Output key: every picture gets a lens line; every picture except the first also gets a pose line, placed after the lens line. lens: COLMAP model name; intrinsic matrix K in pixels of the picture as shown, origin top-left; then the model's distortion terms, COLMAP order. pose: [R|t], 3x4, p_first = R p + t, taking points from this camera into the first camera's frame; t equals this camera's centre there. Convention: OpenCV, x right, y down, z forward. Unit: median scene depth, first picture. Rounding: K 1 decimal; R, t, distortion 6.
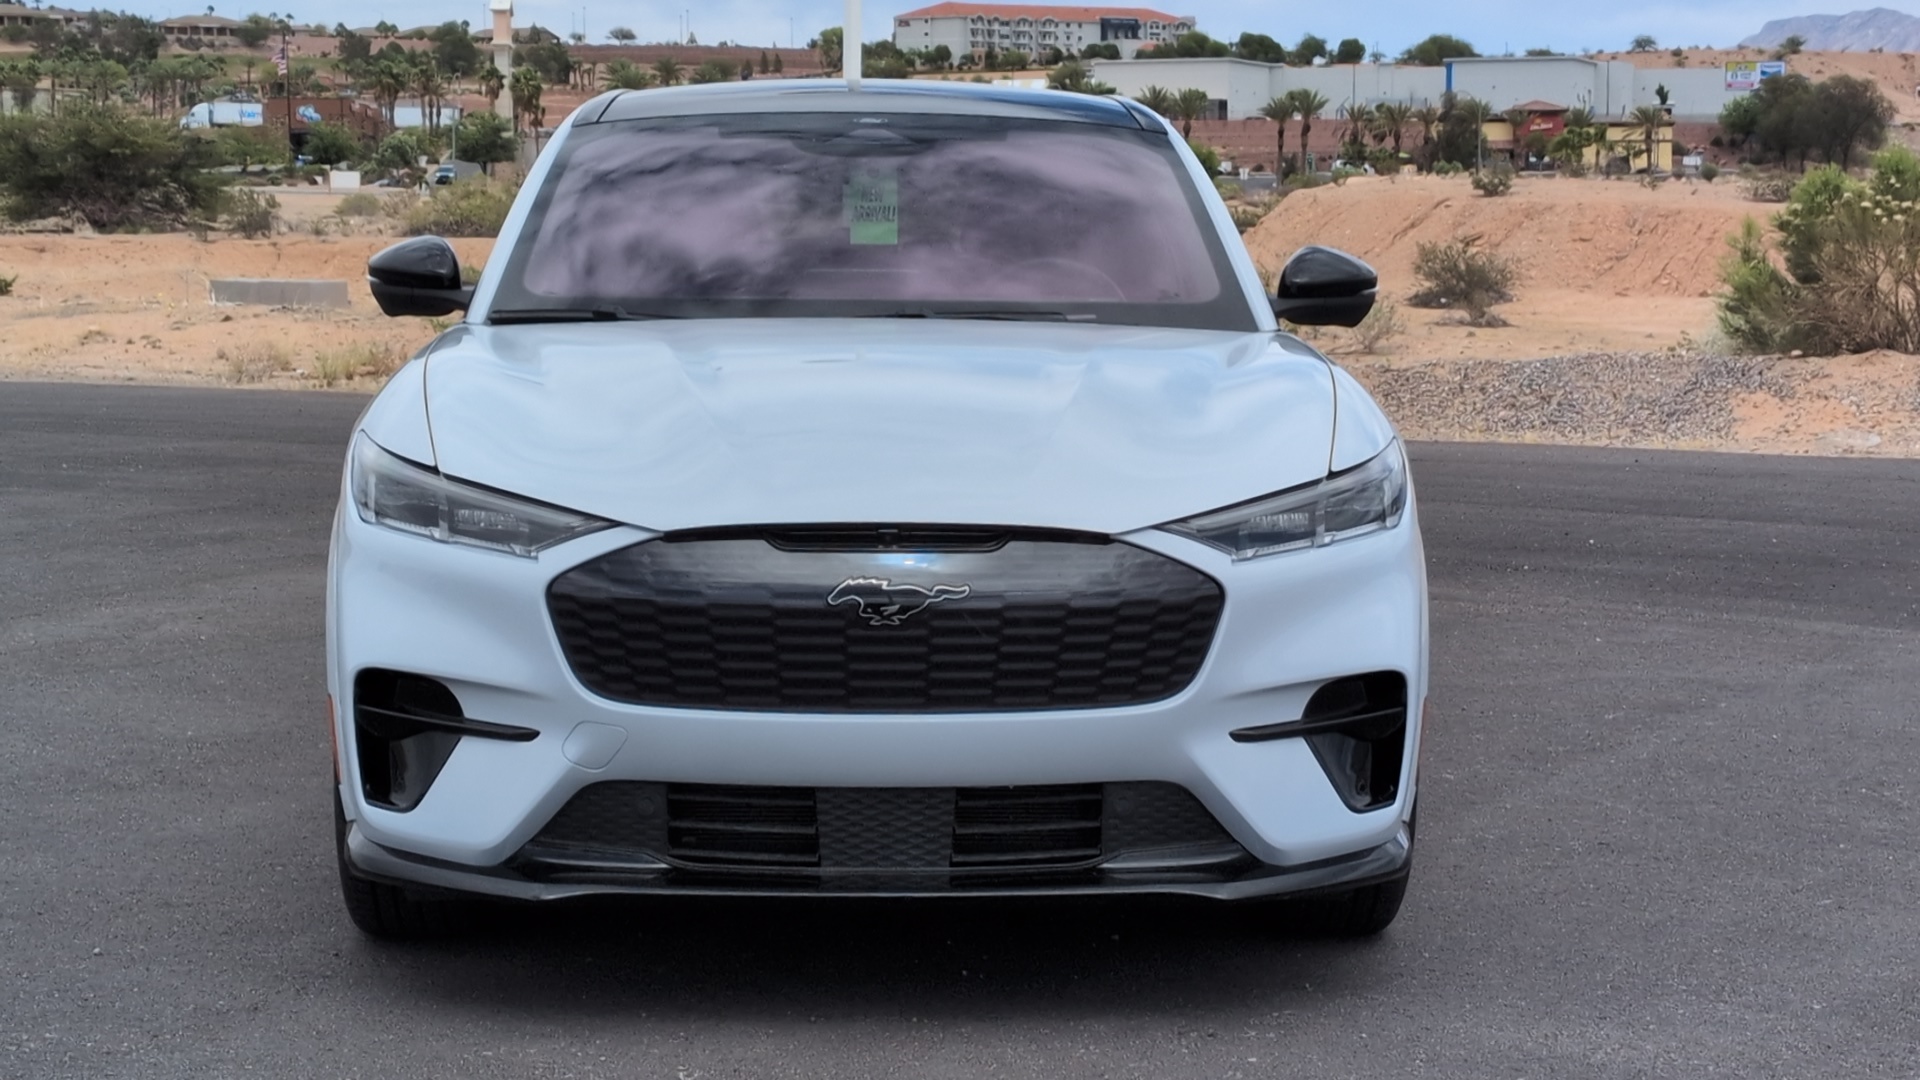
lens RADIAL K [[3213.8, 0, 976.9], [0, 3213.8, 536.4], [0, 0, 1]] dist [0.127816, 0.000000]
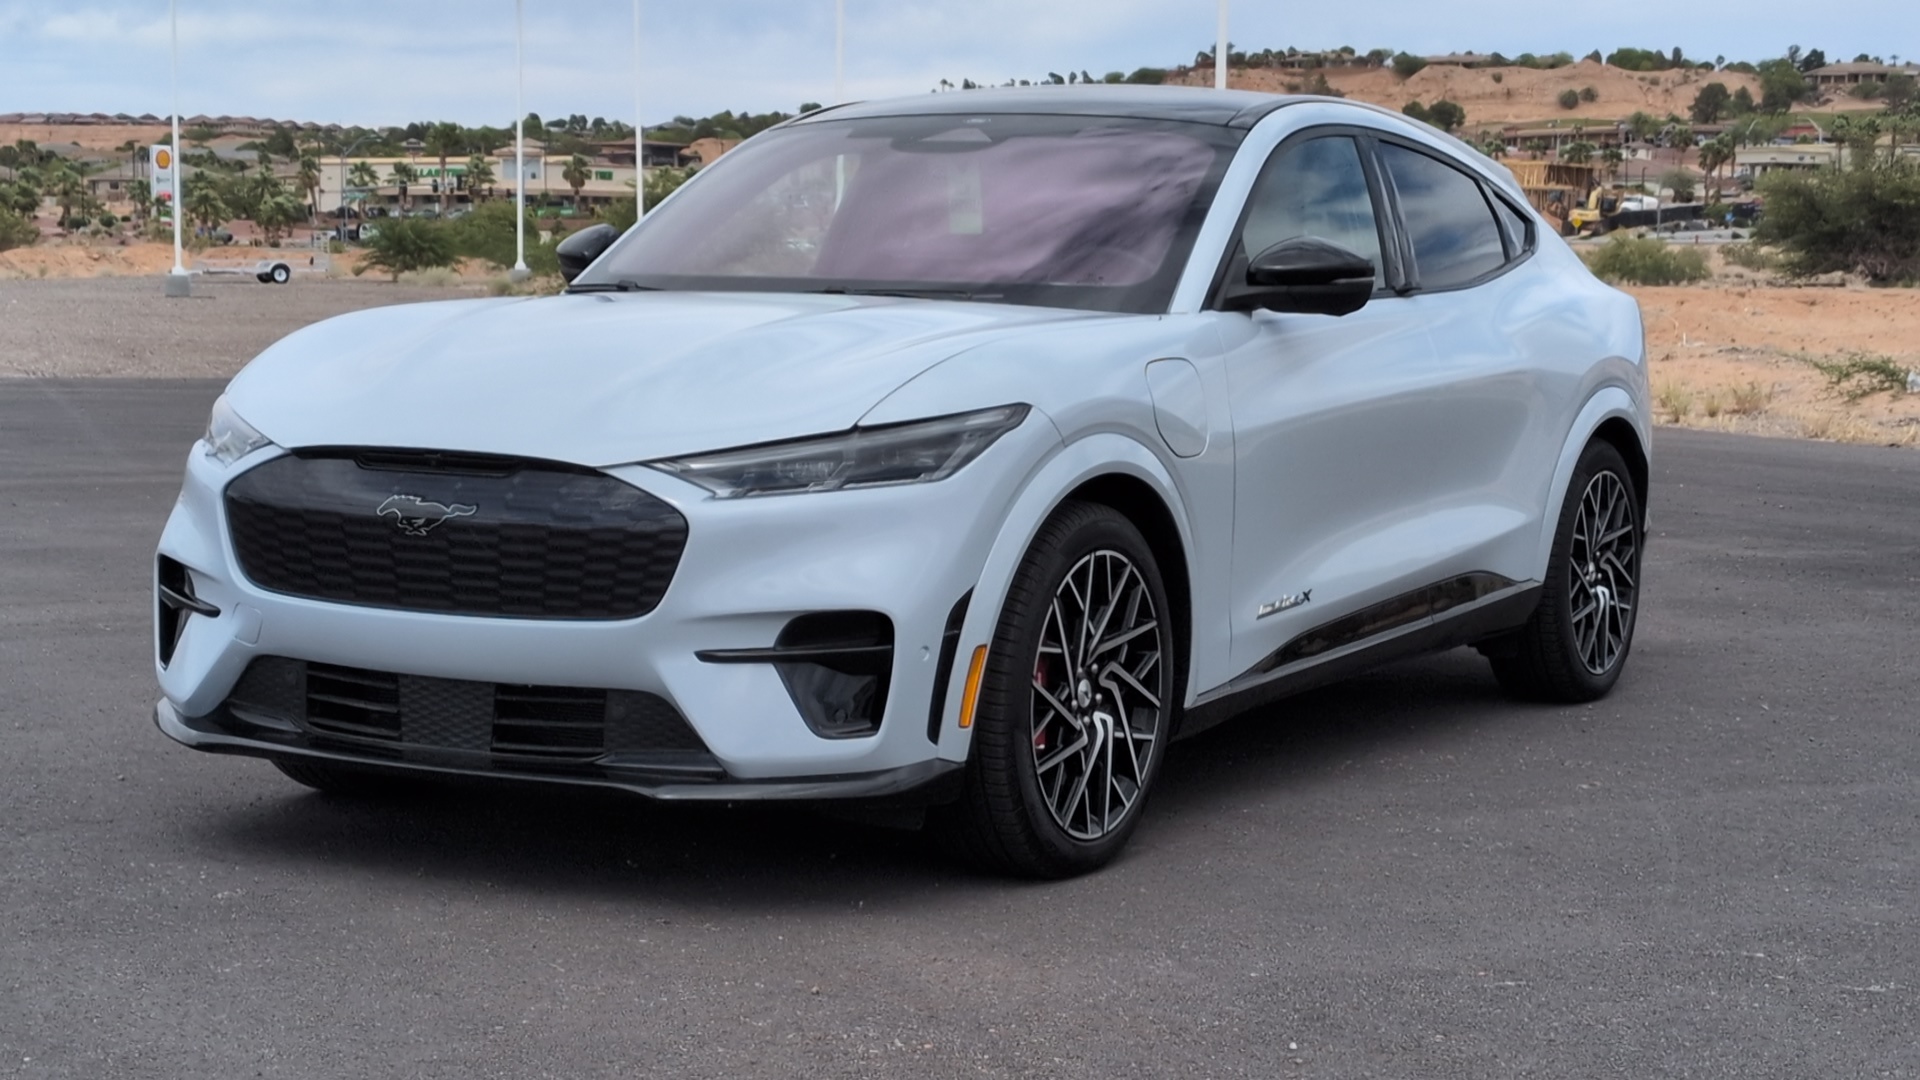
lens RADIAL K [[3213.8, 0, 963.4], [0, 3213.8, 528.6], [0, 0, 1]] dist [0.127816, 0.000000]
pose [[0.850894, 0.050422, -0.522912, 0.735862], [-0.060584, 0.998160, -0.002337, 0.015314], [0.521832, 0.033669, 0.852384, 0.100241]]
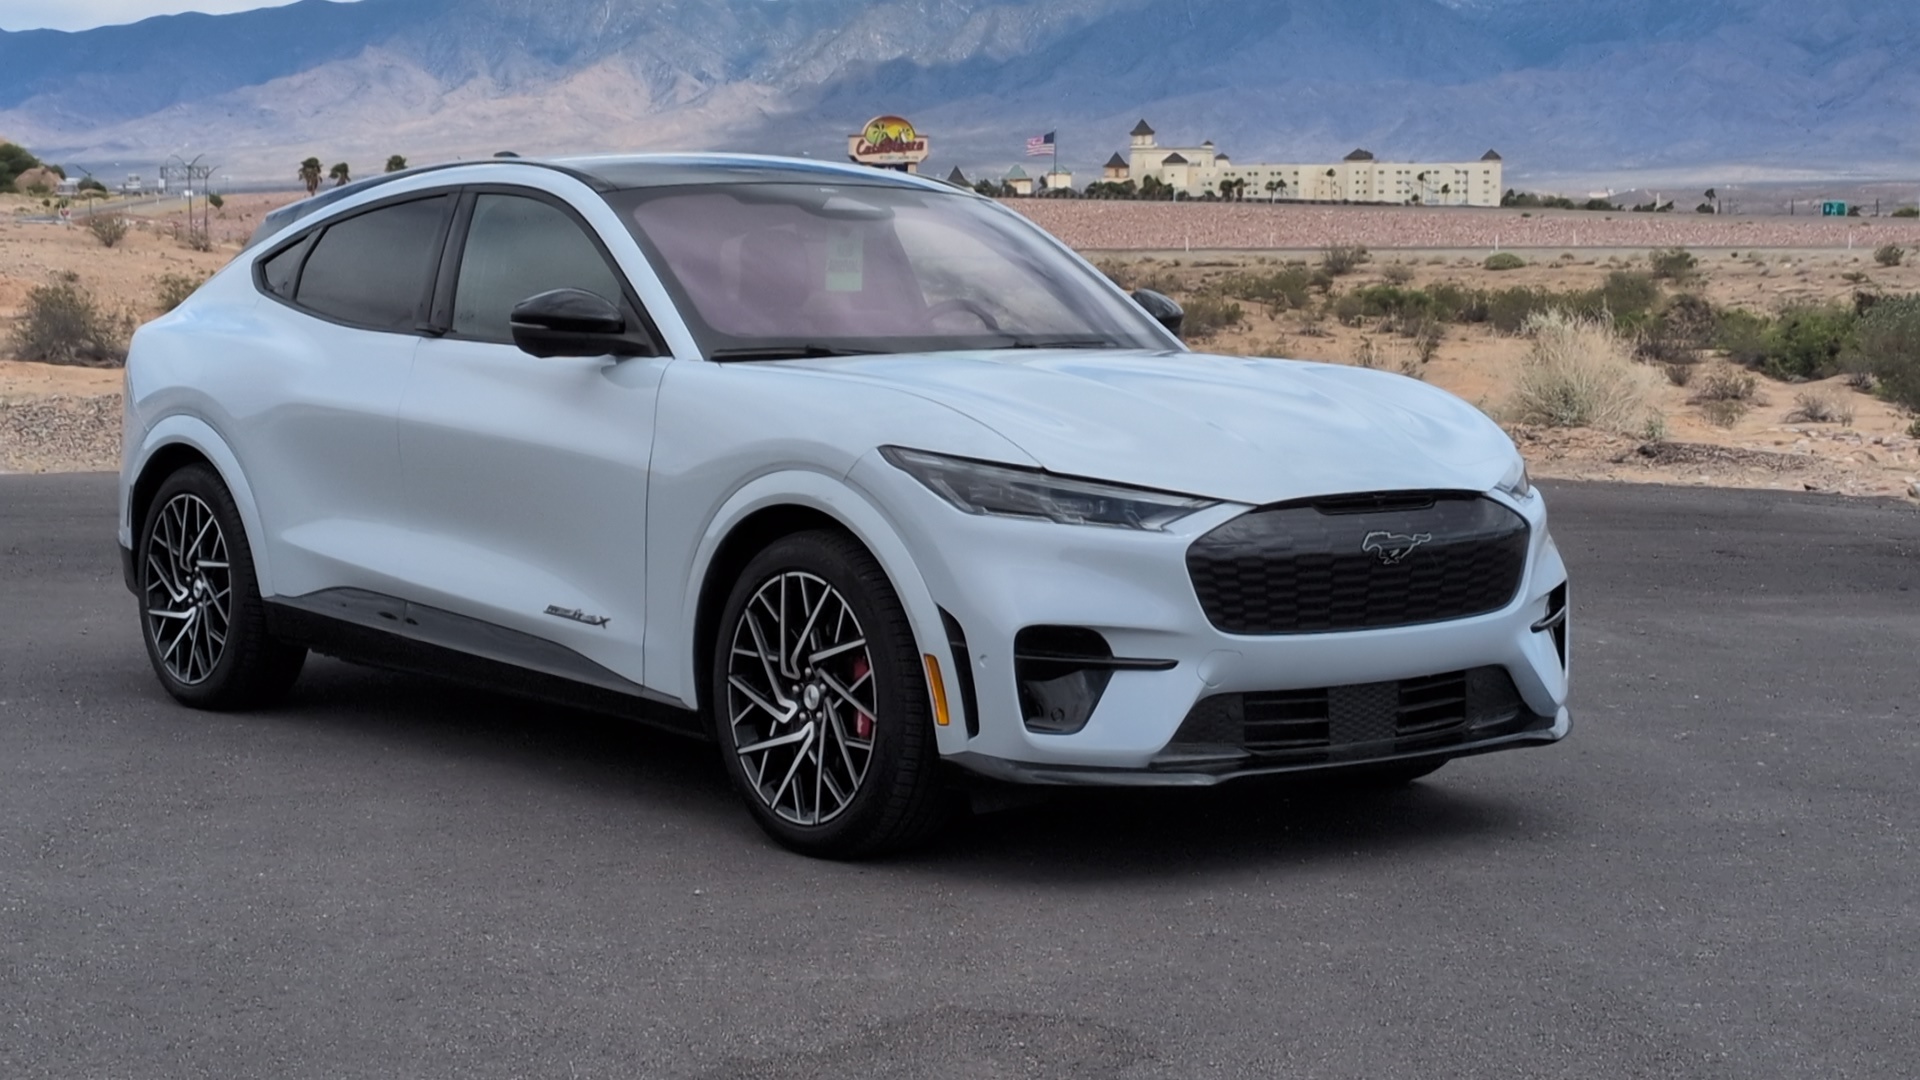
lens RADIAL K [[3213.8, 0, 961.8], [0, 3213.8, 552.9], [0, 0, 1]] dist [0.127816, 0.000000]
pose [[0.810251, -0.056747, 0.583330, -0.967930], [0.059756, 0.998114, 0.014096, -0.007875], [-0.583029, 0.023436, 0.812113, -0.024224]]
